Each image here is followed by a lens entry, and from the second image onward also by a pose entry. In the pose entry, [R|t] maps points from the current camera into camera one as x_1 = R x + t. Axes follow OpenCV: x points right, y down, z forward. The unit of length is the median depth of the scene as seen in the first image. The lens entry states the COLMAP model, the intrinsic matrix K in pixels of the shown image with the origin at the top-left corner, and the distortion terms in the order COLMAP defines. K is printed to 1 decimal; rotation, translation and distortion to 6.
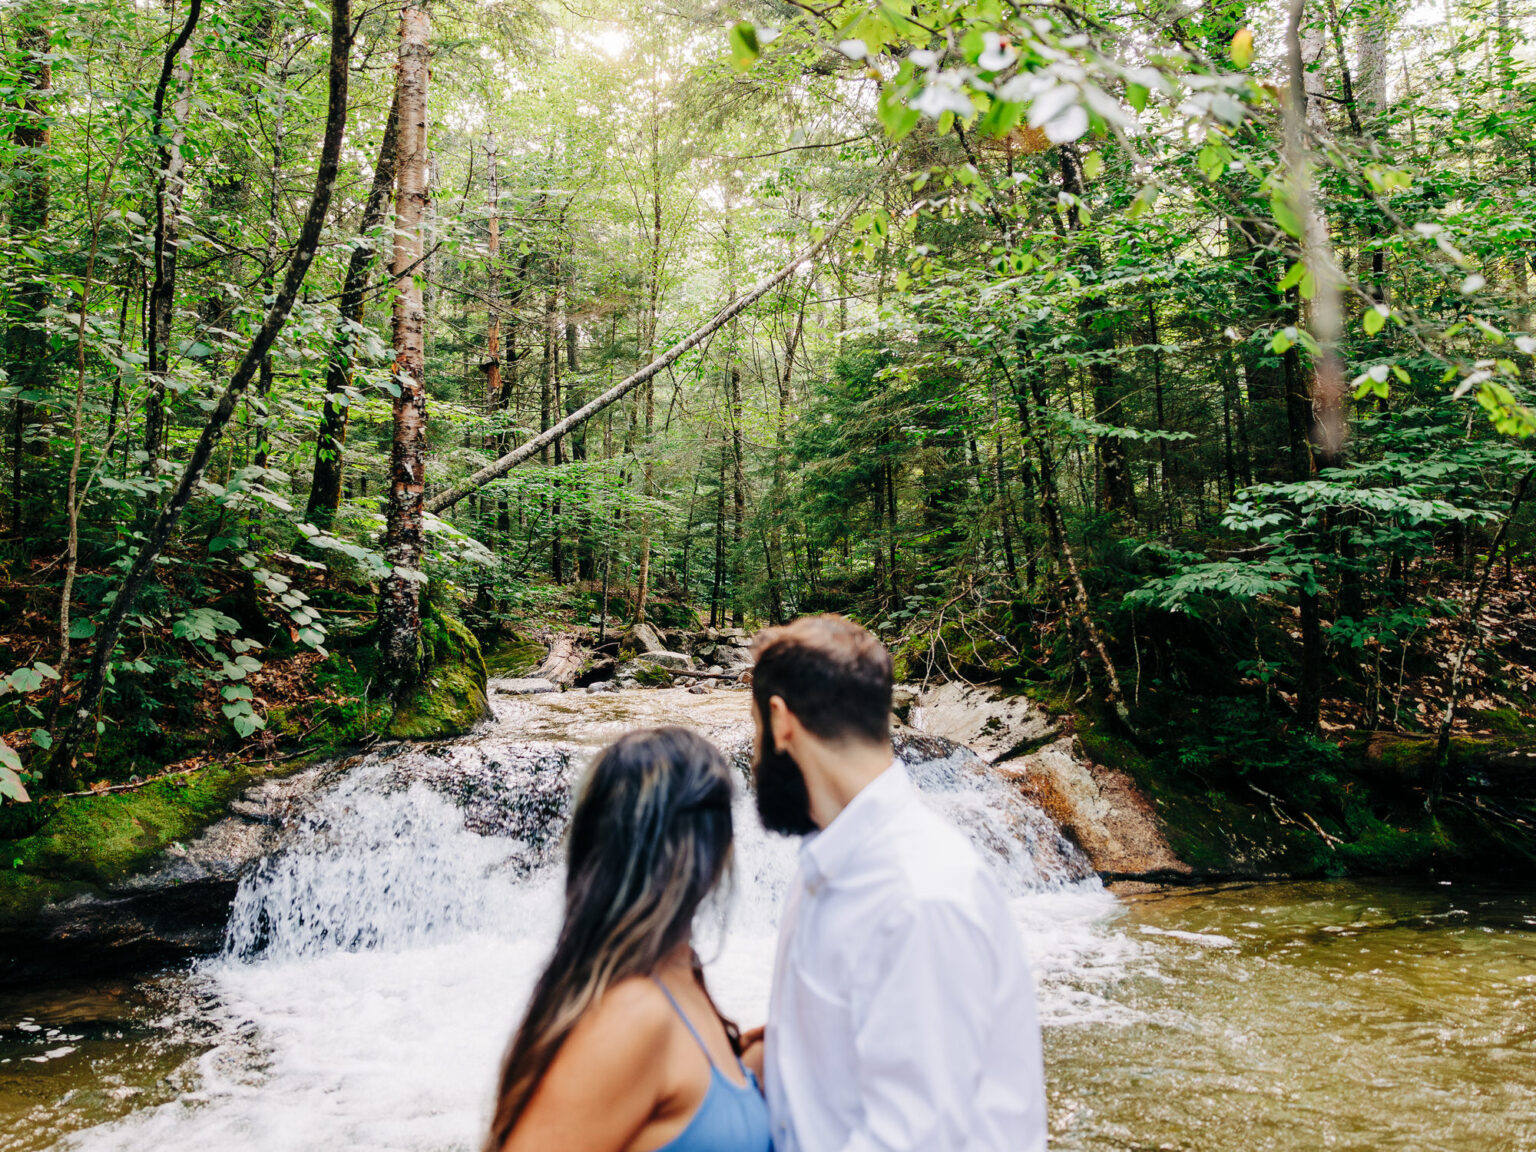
lens RADIAL K [[997.9, 0, 766.6], [0, 997.9, 622.1], [0, 0, 1]] dist [-0.002887, -0.000075]
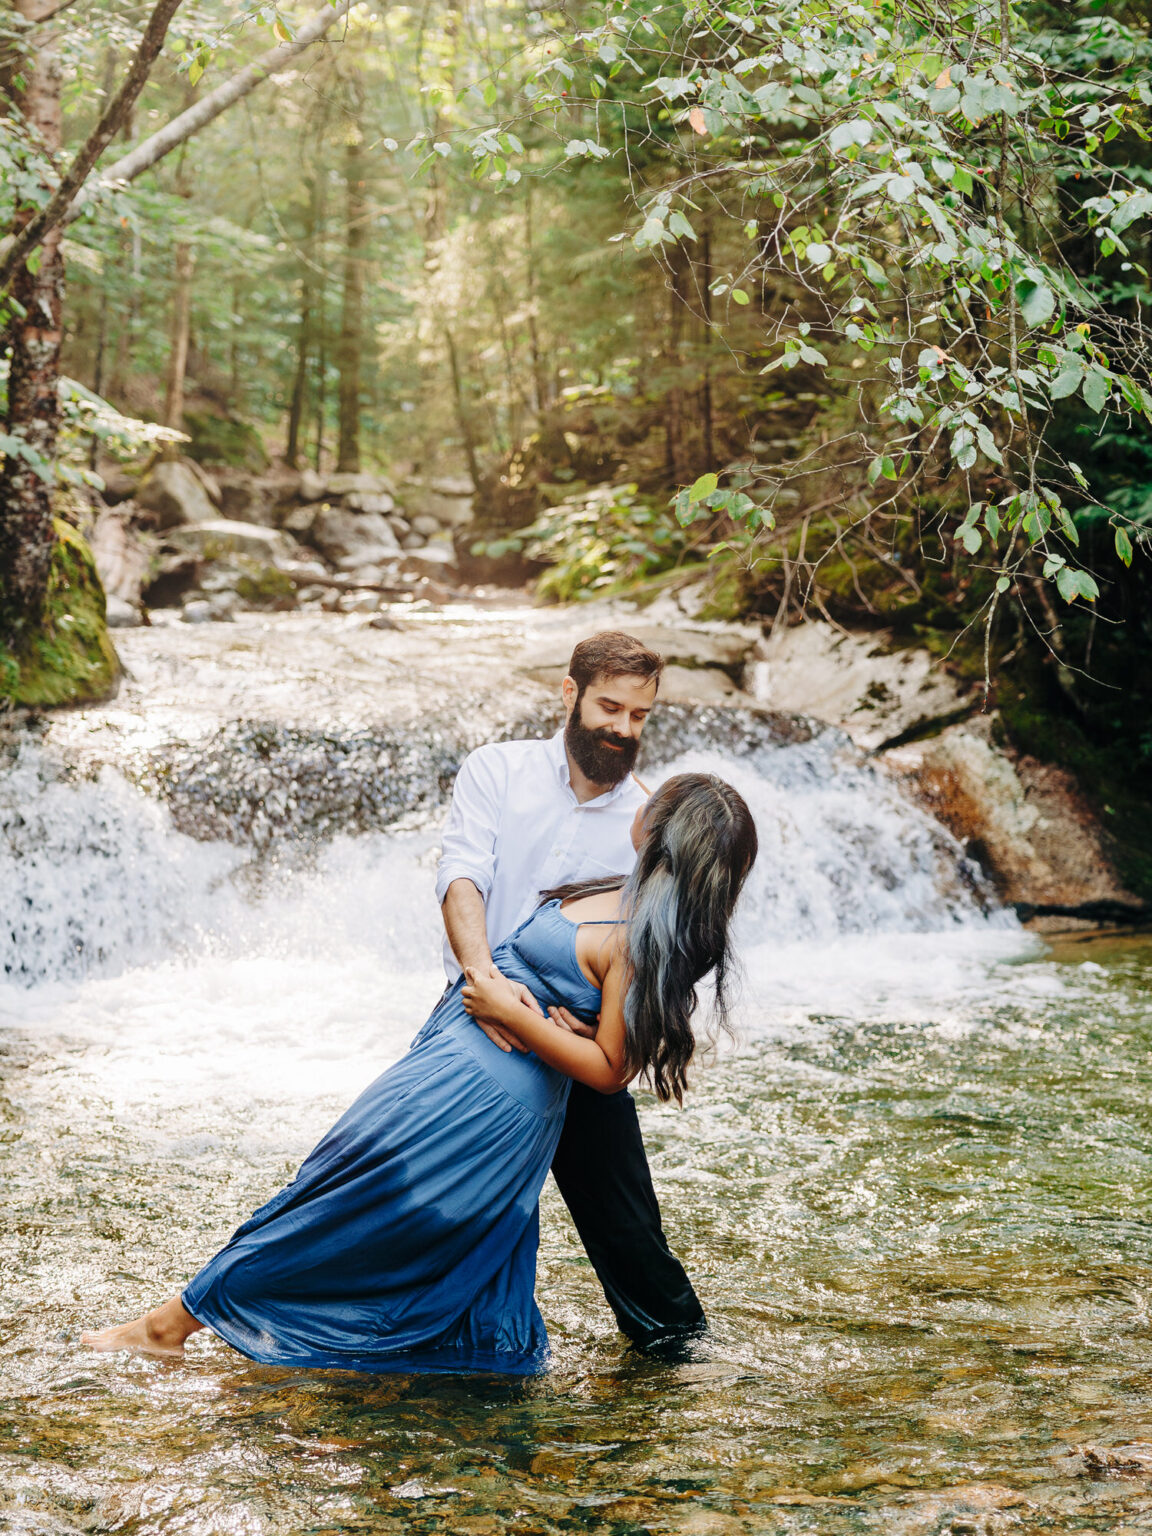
lens RADIAL K [[2155.2, 0, 576.0], [0, 2155.2, 768.0], [0, 0, 1]] dist [-0.004949, 0.011896]
pose [[0.995380, 0.011391, 0.095334, -0.113539], [-0.025629, 0.988431, 0.149488, -0.060549], [-0.092528, -0.151241, 0.984157, -0.419378]]
